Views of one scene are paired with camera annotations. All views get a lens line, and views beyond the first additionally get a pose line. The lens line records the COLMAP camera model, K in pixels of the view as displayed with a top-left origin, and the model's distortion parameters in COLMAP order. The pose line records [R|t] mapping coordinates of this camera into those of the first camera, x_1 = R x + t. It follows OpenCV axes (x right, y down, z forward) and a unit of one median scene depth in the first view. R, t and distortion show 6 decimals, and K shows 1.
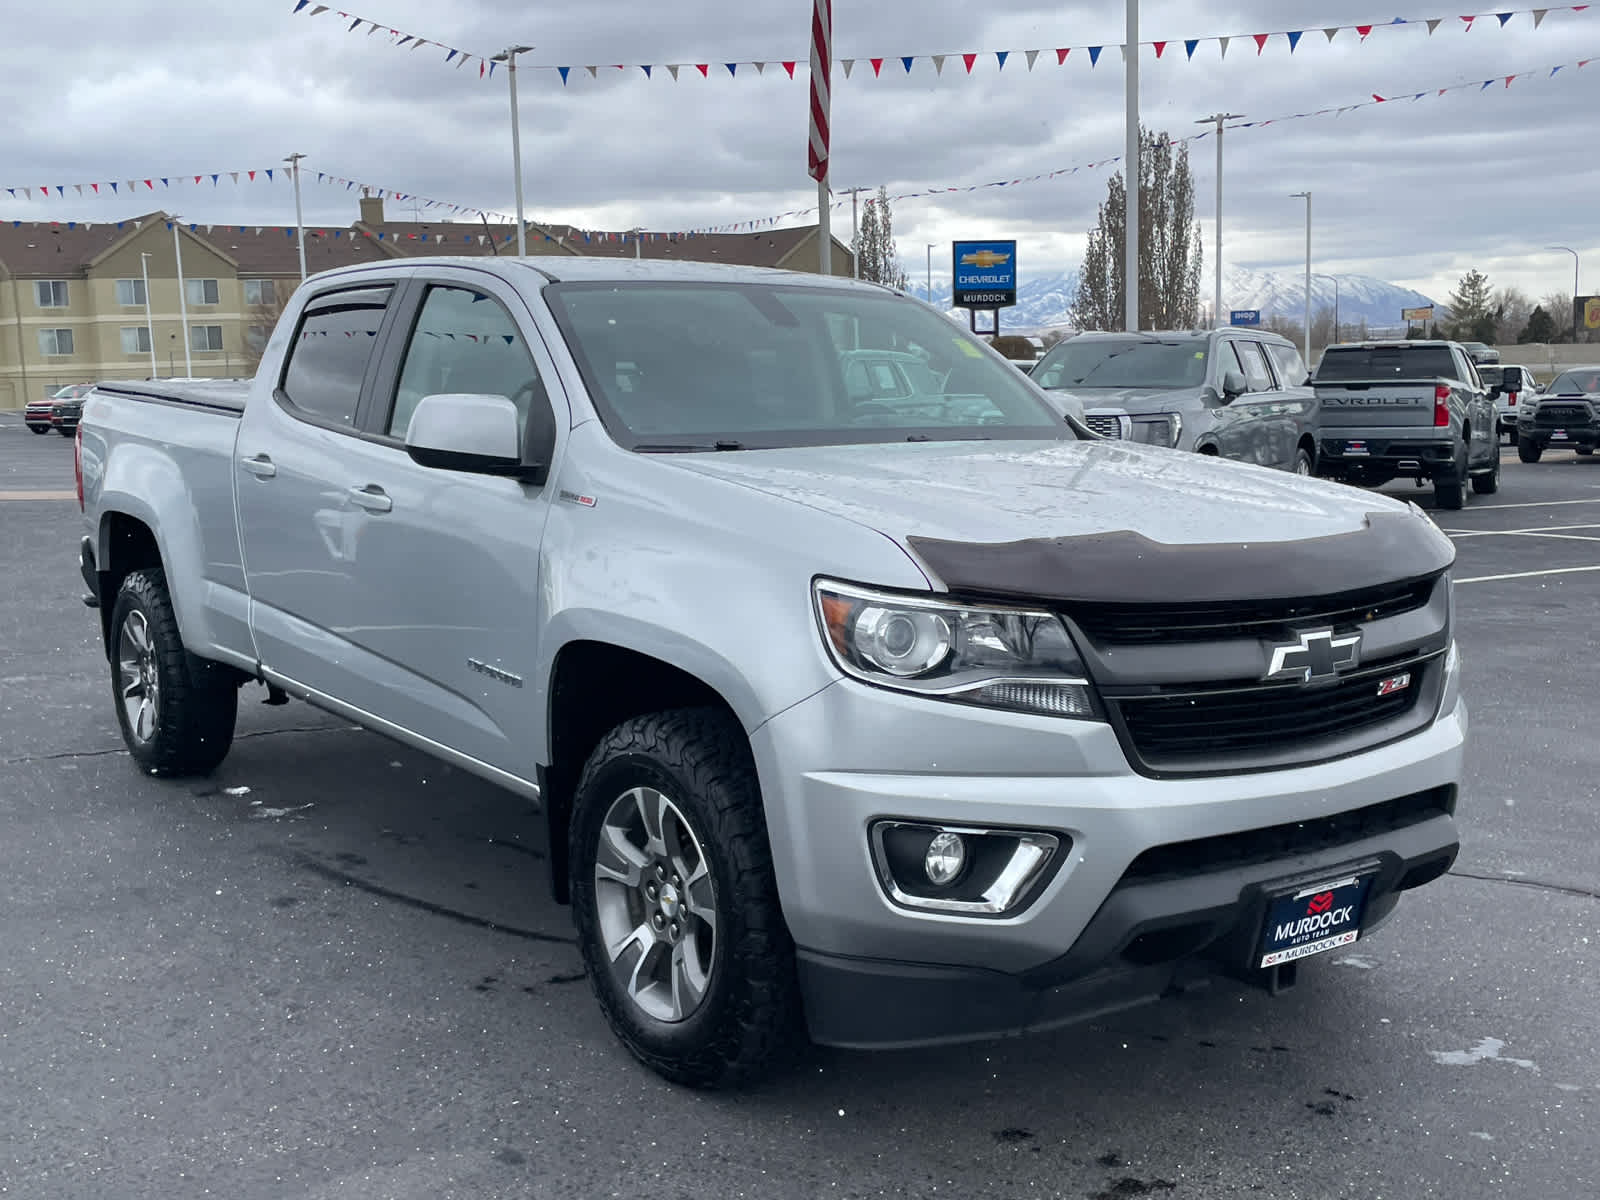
lens RADIAL K [[1755.8, 0, 823.1], [0, 1755.8, 577.2], [0, 0, 1]] dist [0.126027, -0.236929]
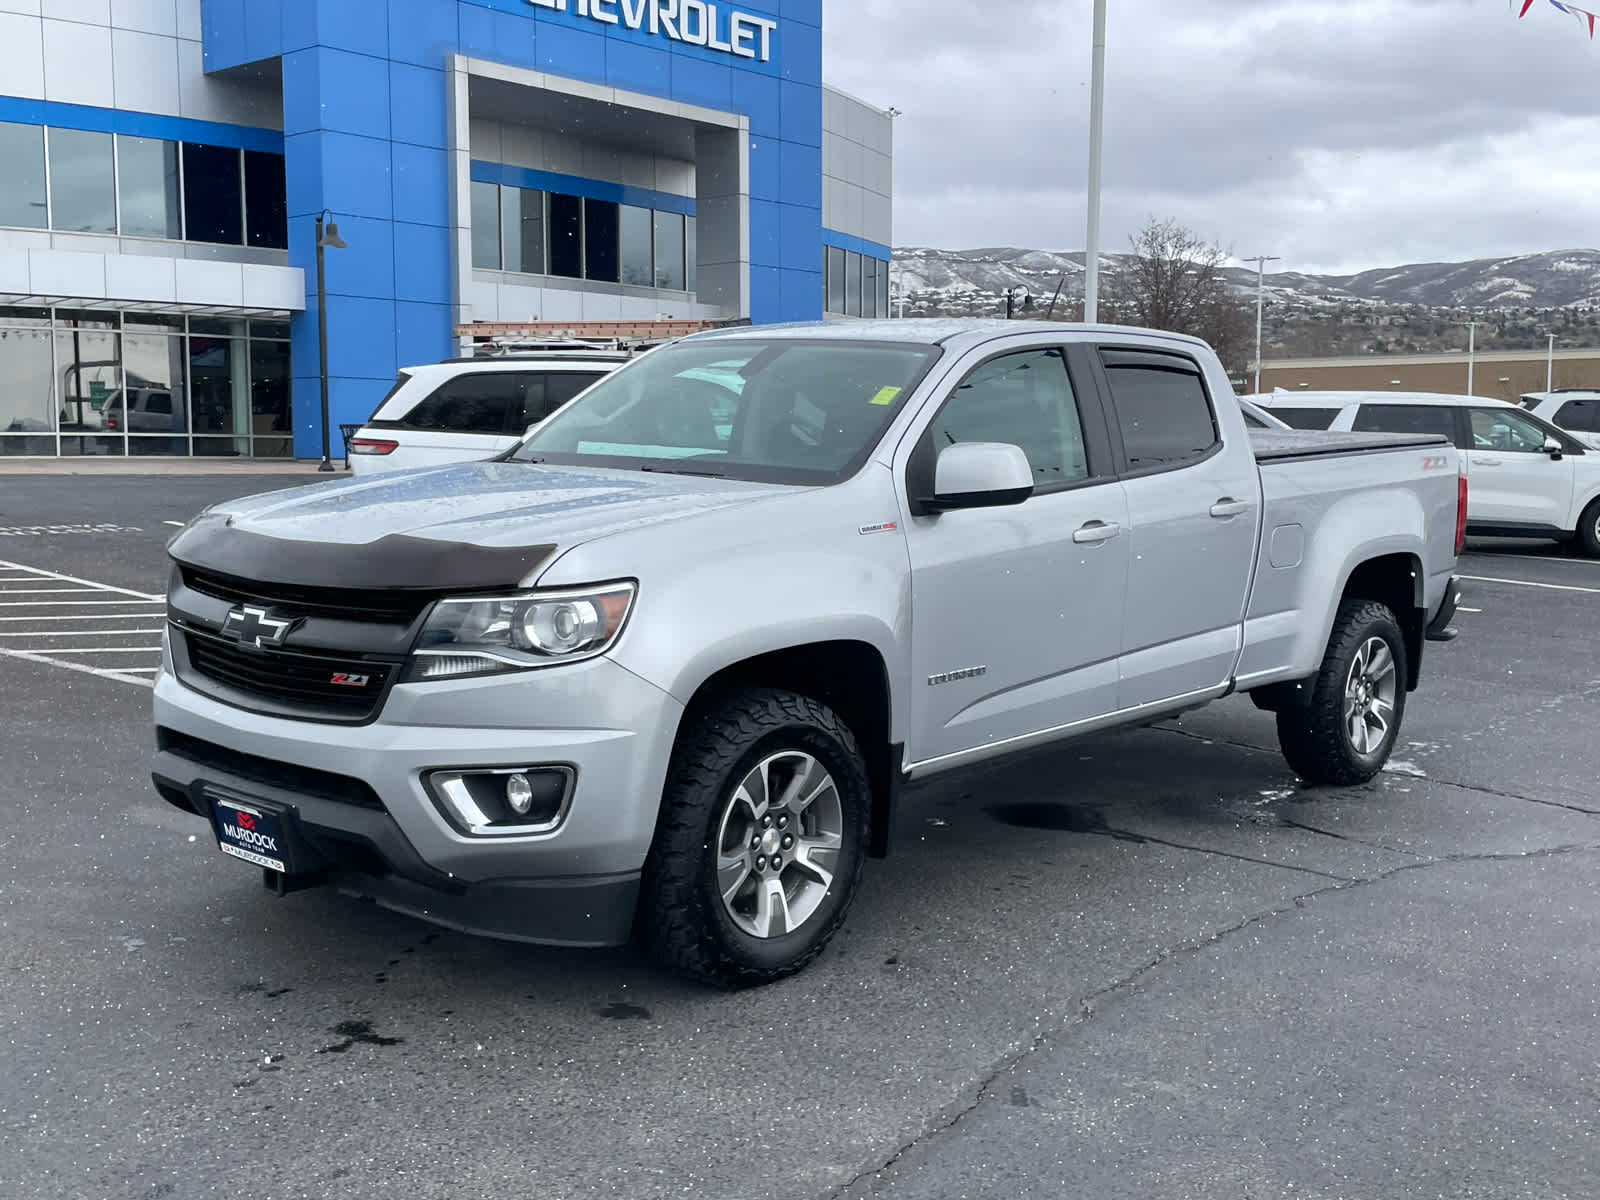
lens RADIAL K [[1752.2, 0, 824.0], [0, 1752.2, 604.2], [0, 0, 1]] dist [0.139901, -0.265980]
pose [[0.225214, 0.119466, -0.966957, 1.530059], [-0.136932, 0.986485, 0.089986, -0.136808], [0.964639, 0.112142, 0.238529, 1.038160]]
